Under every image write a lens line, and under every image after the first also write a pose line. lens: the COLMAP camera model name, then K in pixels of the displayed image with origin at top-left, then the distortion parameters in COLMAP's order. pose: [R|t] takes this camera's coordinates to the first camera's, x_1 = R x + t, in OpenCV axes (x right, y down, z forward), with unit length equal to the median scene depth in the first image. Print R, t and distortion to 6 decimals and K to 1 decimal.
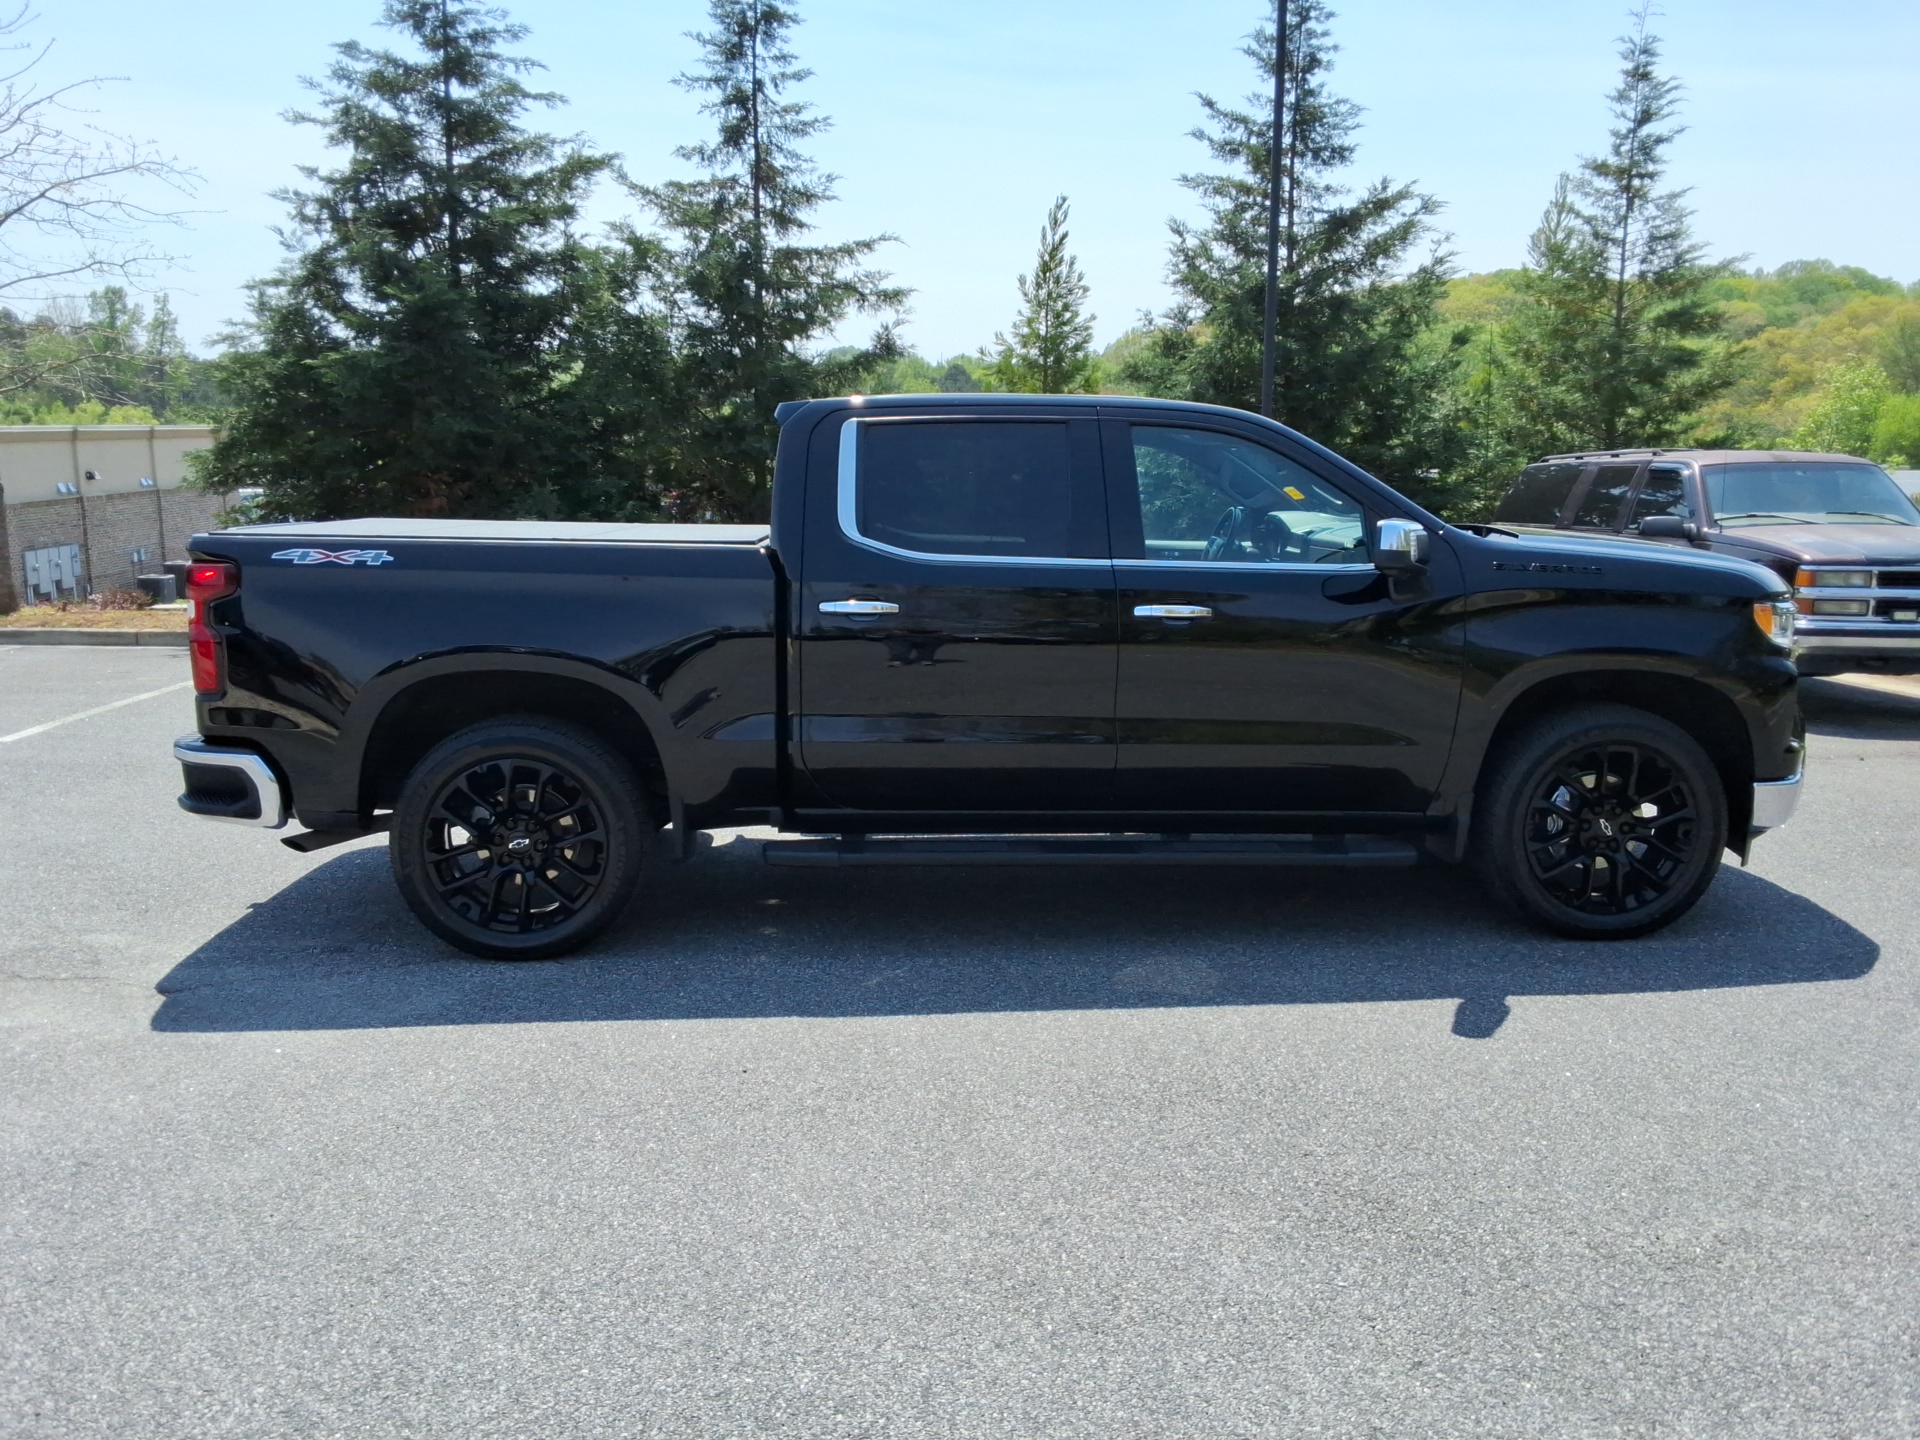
lens RADIAL K [[1530.0, 0, 973.8], [0, 1530.0, 712.8], [0, 0, 1]] dist [0.120720, -0.171184]
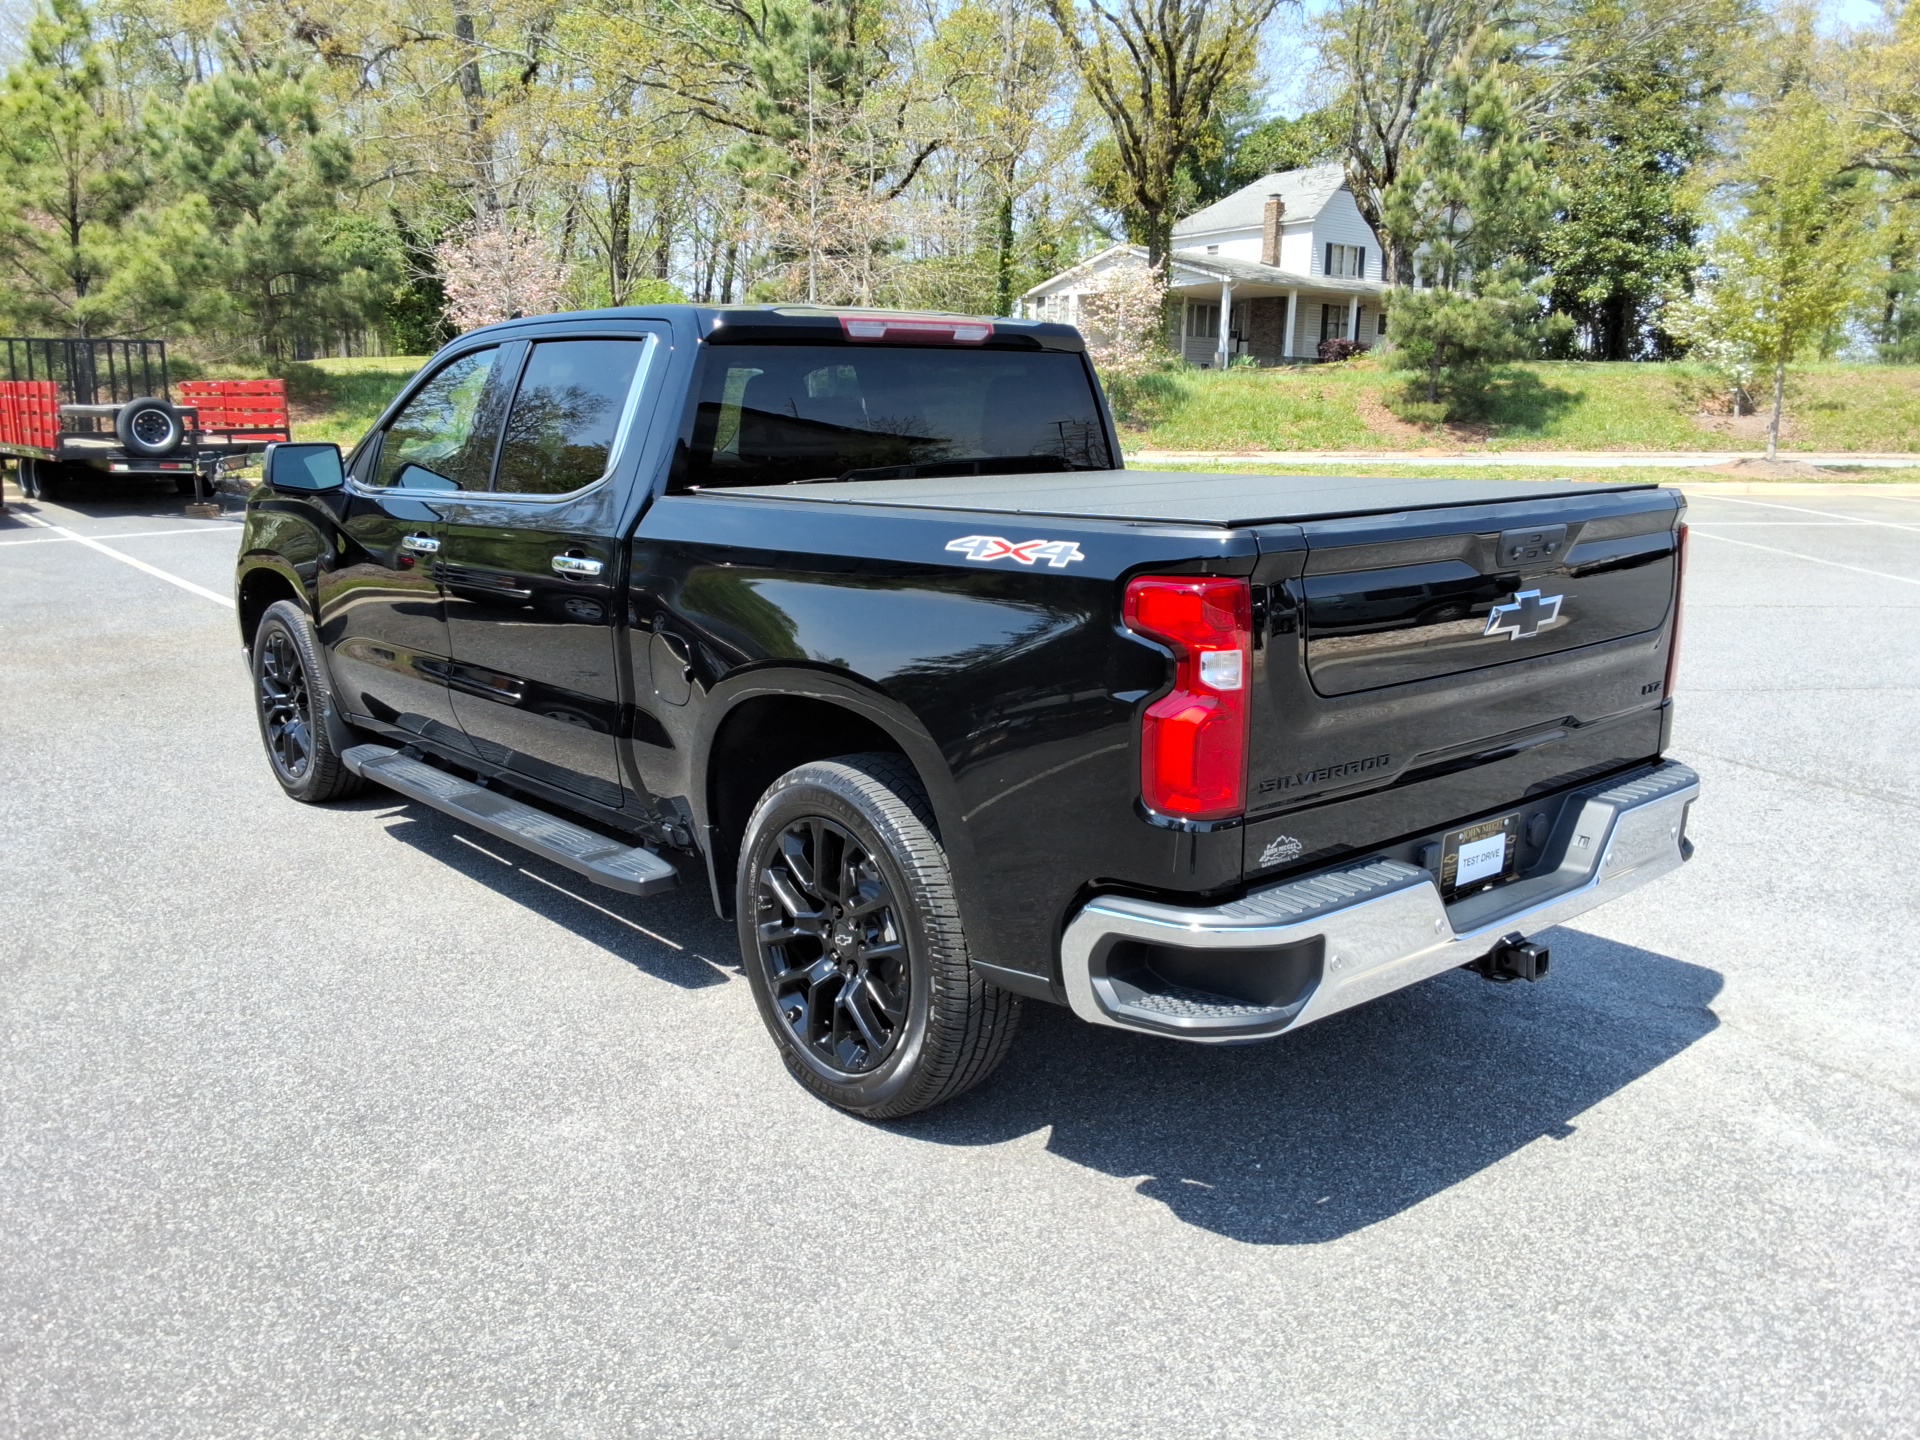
lens RADIAL K [[1530.0, 0, 973.8], [0, 1530.0, 712.8], [0, 0, 1]] dist [0.120720, -0.171184]
pose [[-0.613033, -0.157508, 0.774197, -0.890272], [0.121626, 0.949430, 0.289465, -0.267822], [-0.780639, 0.271614, -0.562875, 1.718609]]
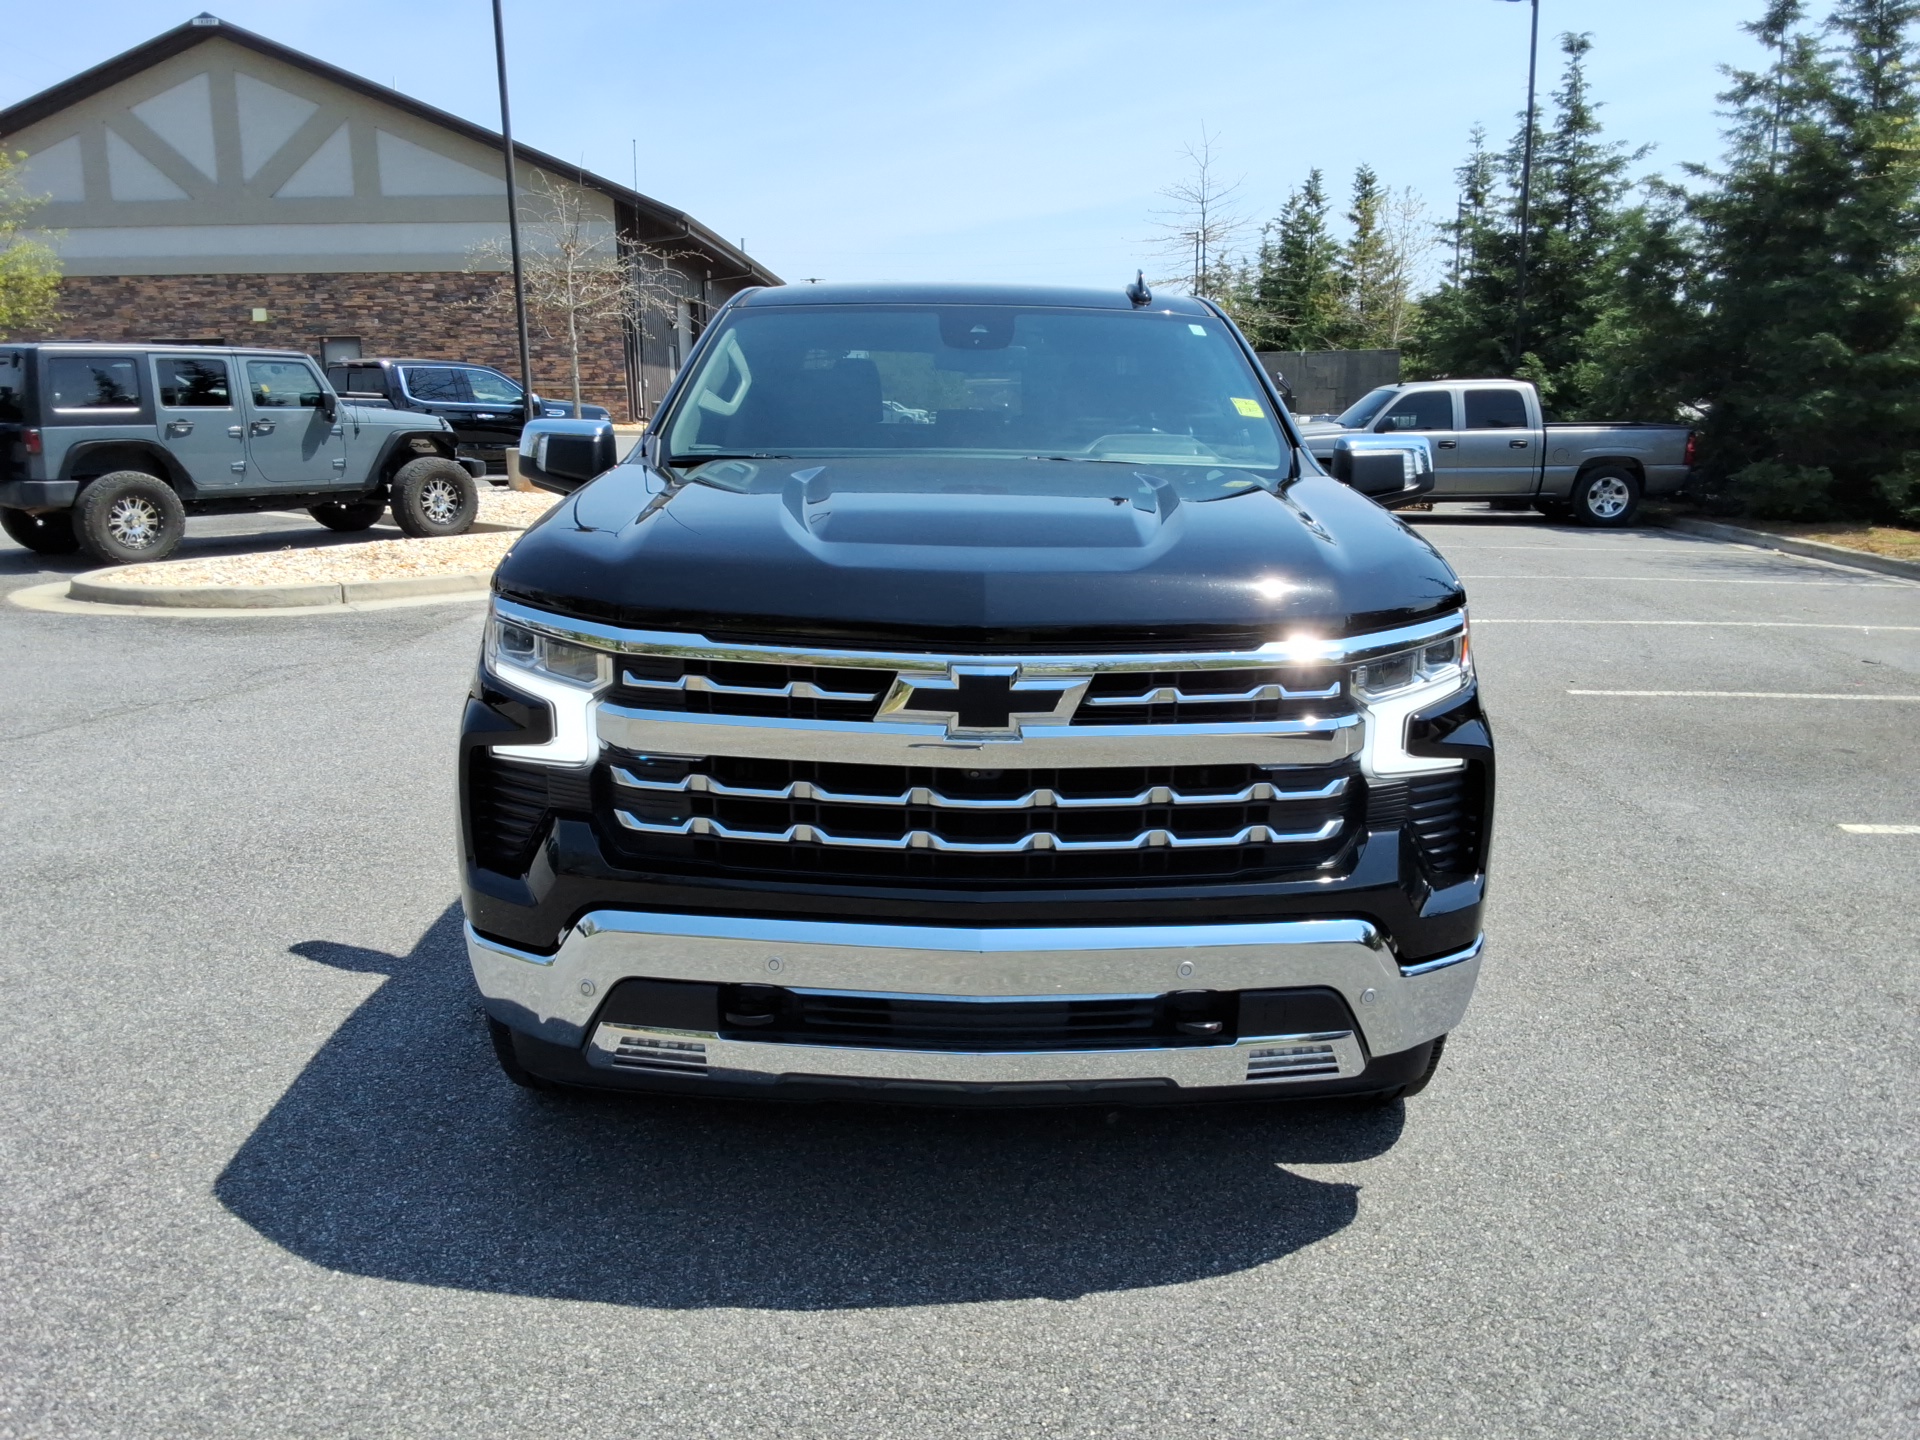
lens RADIAL K [[1530.0, 0, 973.8], [0, 1530.0, 712.8], [0, 0, 1]] dist [0.120720, -0.171184]
pose [[-0.036727, 0.197519, -0.979611, 1.085078], [-0.171701, 0.964447, 0.200898, -0.174437], [0.984464, 0.175578, -0.001507, 1.228964]]
